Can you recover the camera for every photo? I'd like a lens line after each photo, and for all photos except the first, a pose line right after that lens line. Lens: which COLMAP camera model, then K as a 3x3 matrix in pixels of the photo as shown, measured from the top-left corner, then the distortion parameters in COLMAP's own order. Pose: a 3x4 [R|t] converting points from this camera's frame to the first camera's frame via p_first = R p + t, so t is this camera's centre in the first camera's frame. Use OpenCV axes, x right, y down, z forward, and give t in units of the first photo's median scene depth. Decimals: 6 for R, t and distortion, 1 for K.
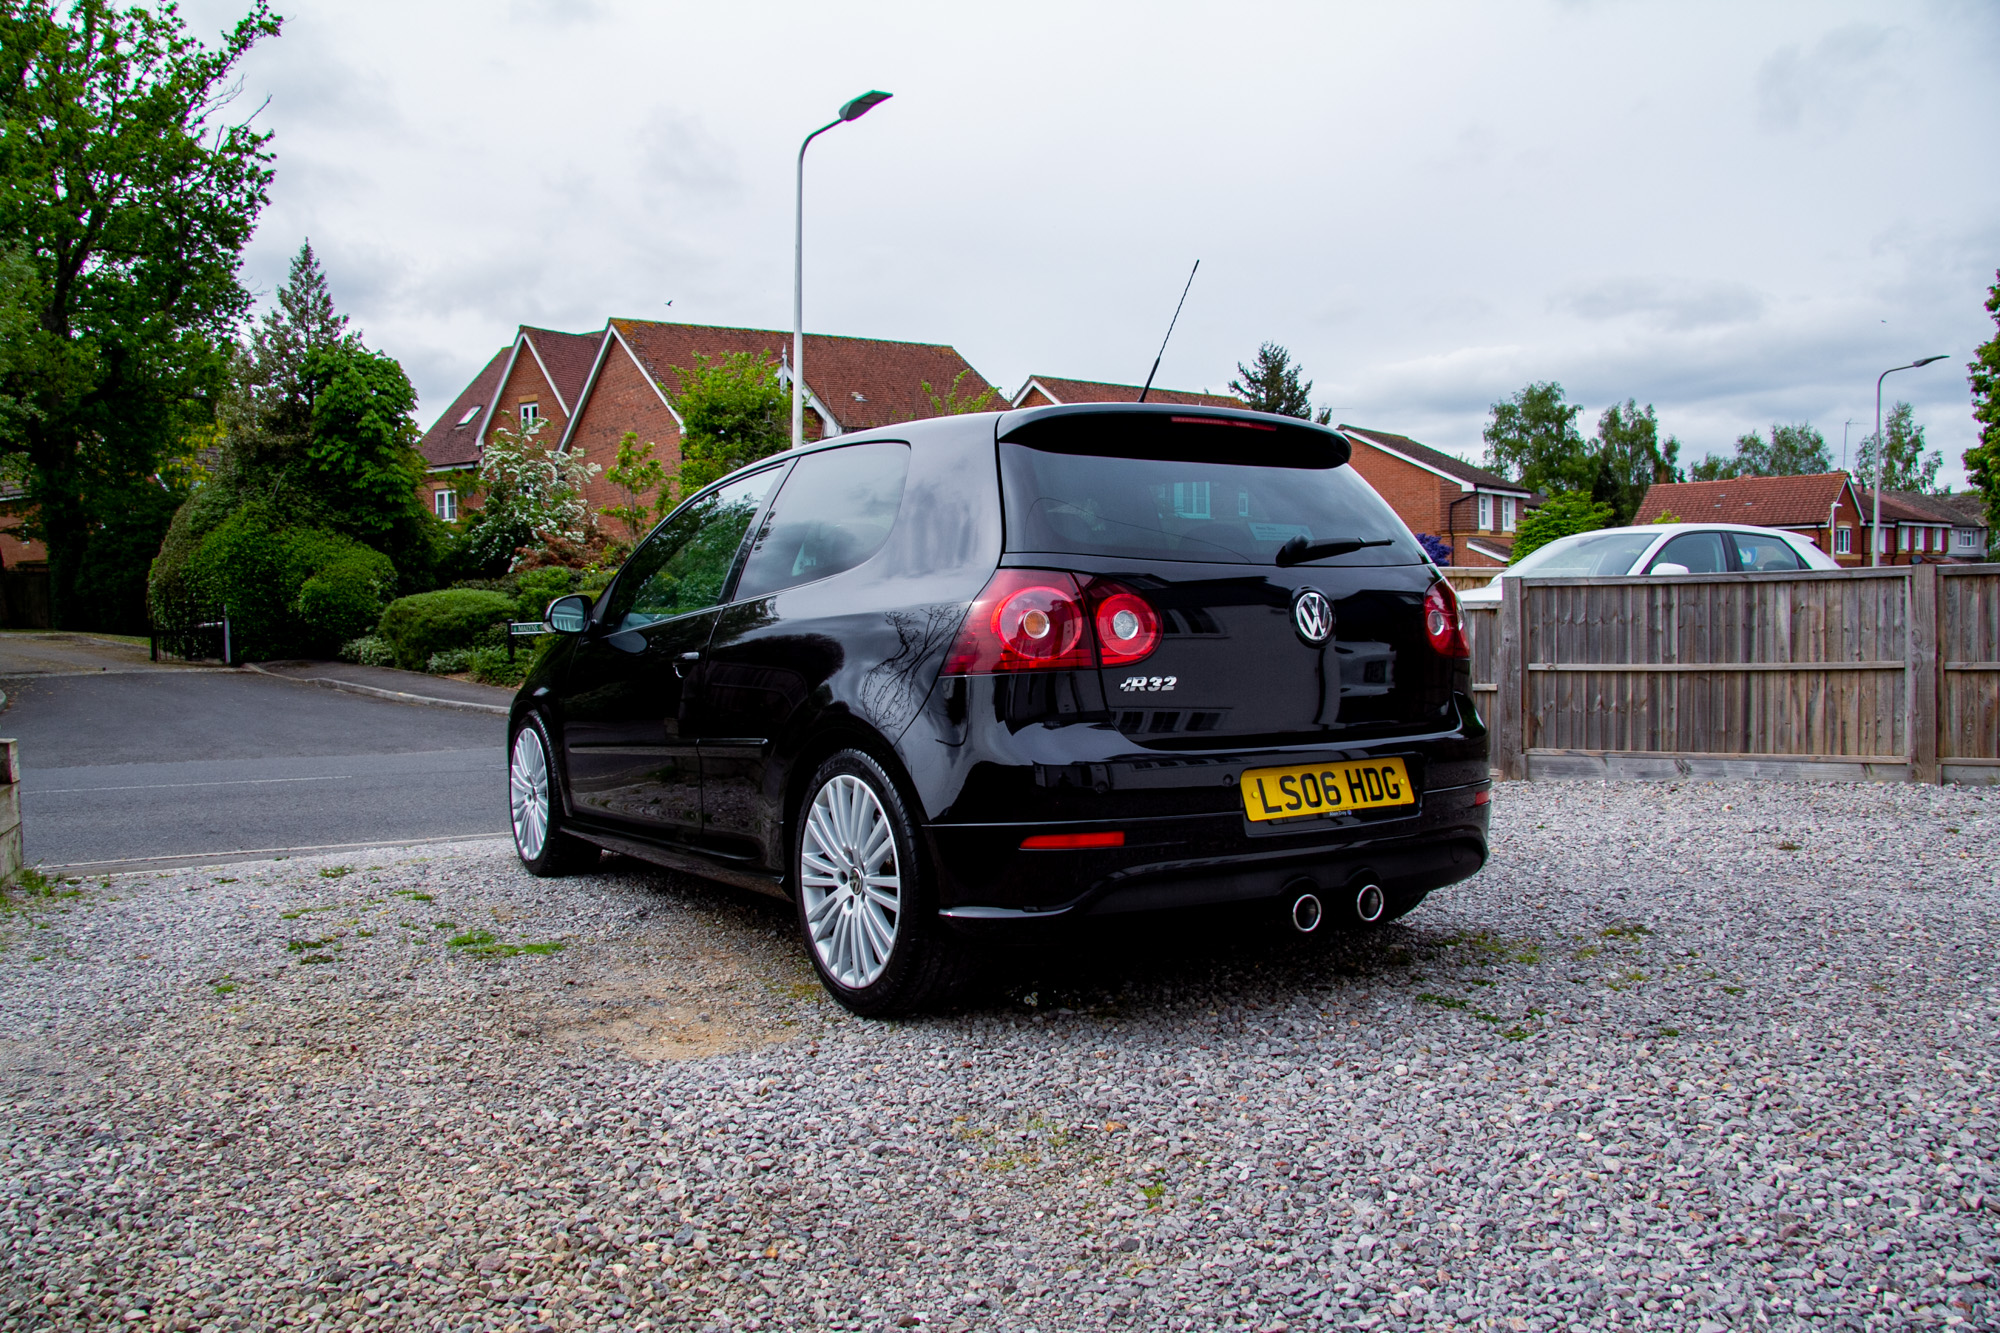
lens RADIAL K [[1559.2, 0, 995.6], [0, 1559.2, 682.8], [0, 0, 1]] dist [-0.170159, 0.132668]
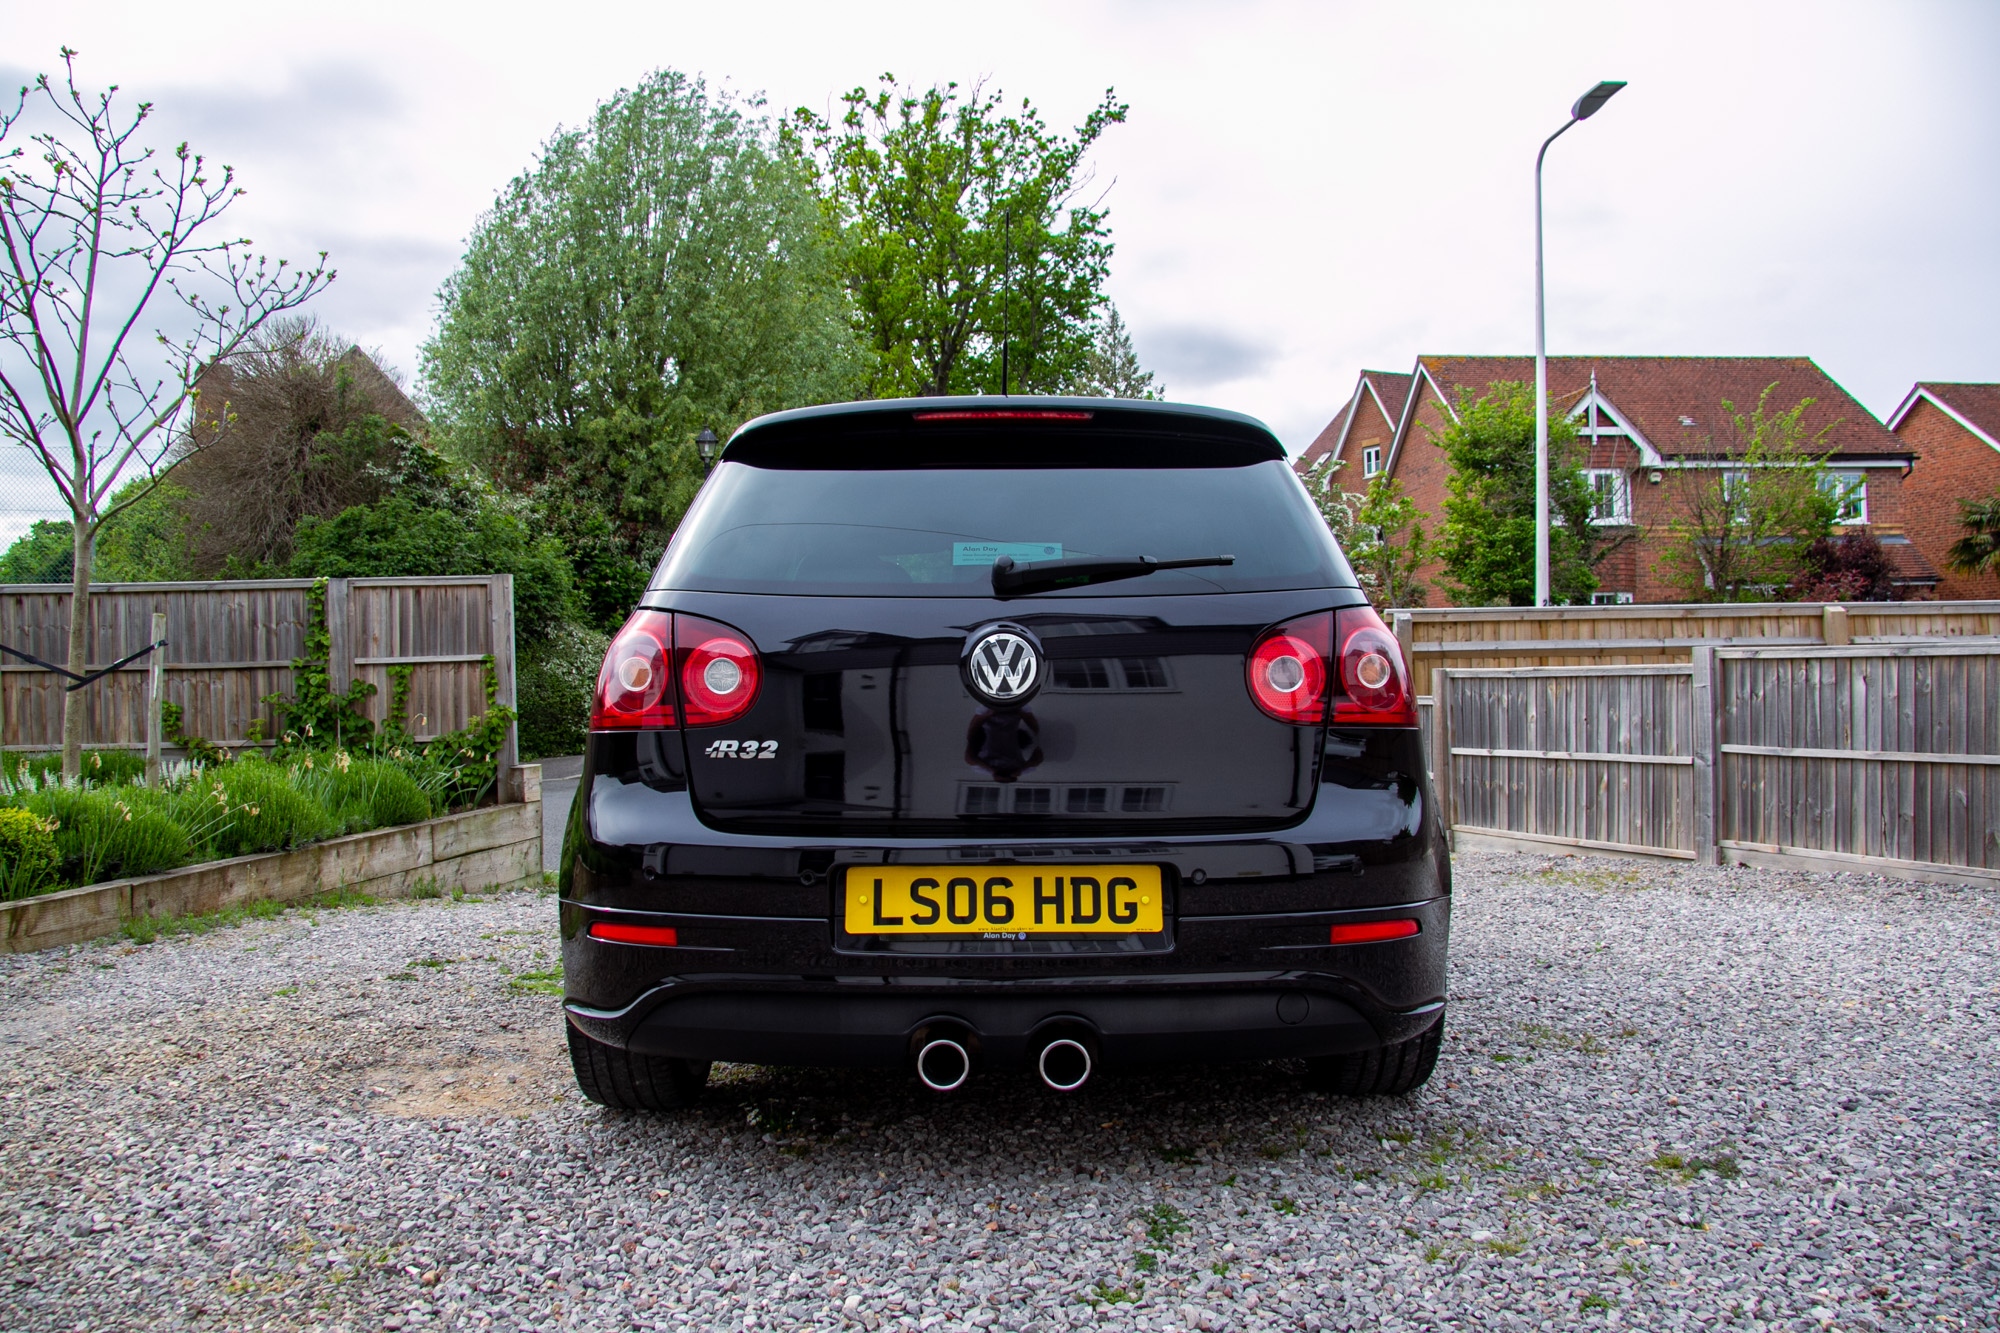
lens RADIAL K [[1559.2, 0, 995.6], [0, 1559.2, 682.8], [0, 0, 1]] dist [-0.170159, 0.132668]
pose [[0.836874, 0.007928, -0.547339, 0.293359], [-0.023210, 0.999510, -0.021009, -0.009129], [0.546904, 0.030286, 0.836648, 0.181144]]
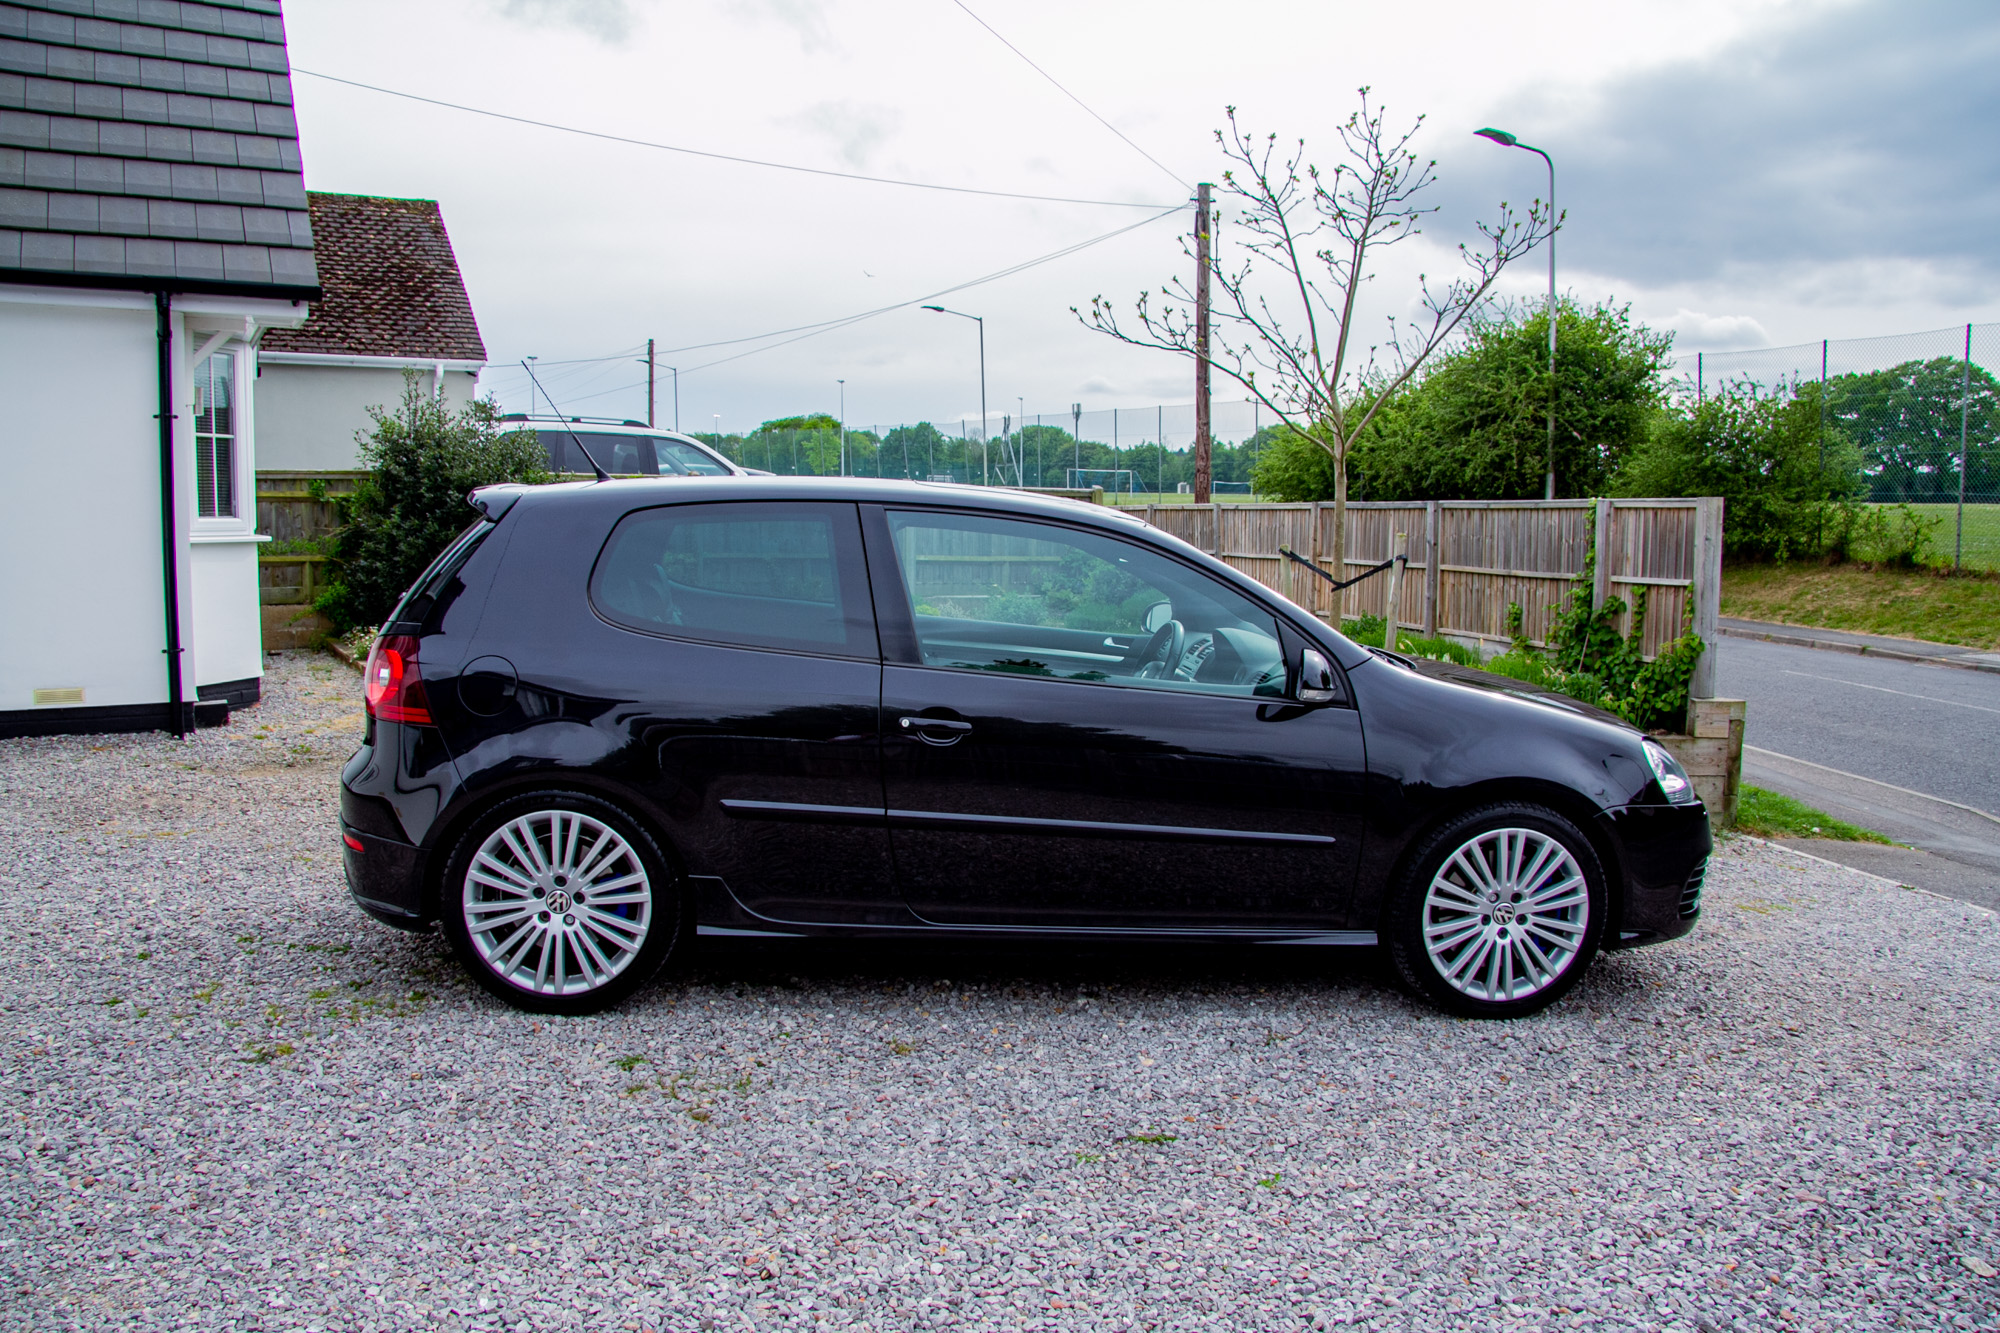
lens RADIAL K [[1558.1, 0, 997.4], [0, 1558.1, 670.0], [0, 0, 1]] dist [-0.172315, 0.137915]
pose [[-0.466665, 0.102070, -0.878525, 0.551093], [-0.040482, 0.989812, 0.136503, -0.111371], [0.883507, 0.099266, -0.457779, 1.007690]]
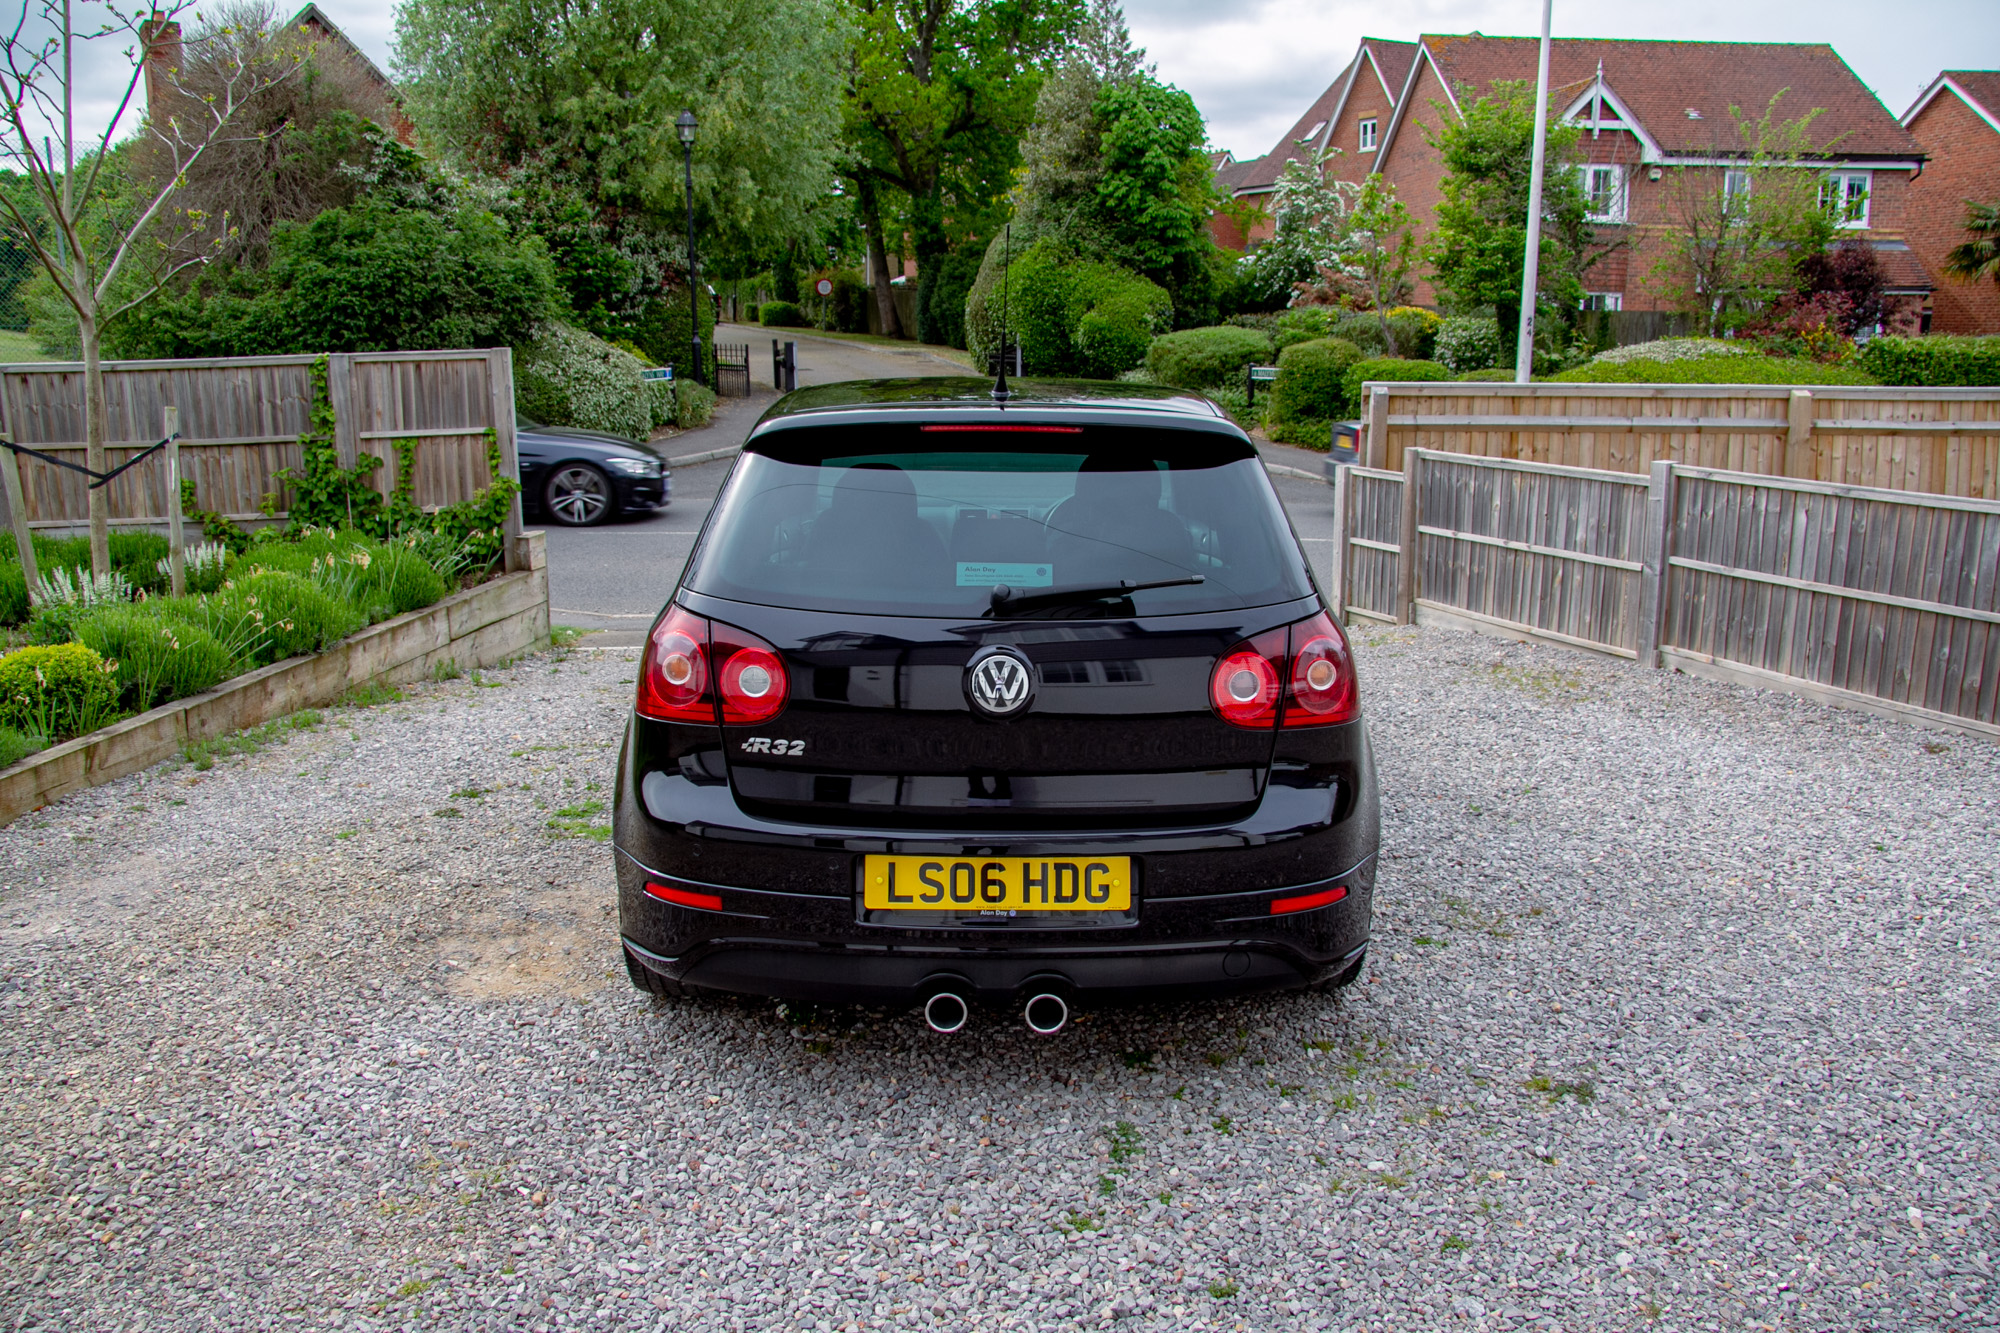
lens RADIAL K [[1558.1, 0, 997.4], [0, 1558.1, 670.0], [0, 0, 1]] dist [-0.172315, 0.137915]
pose [[0.843404, 0.133267, -0.520490, 0.313204], [-0.036722, 0.980783, 0.191617, -0.103313], [0.536023, -0.142497, 0.832090, 0.137475]]
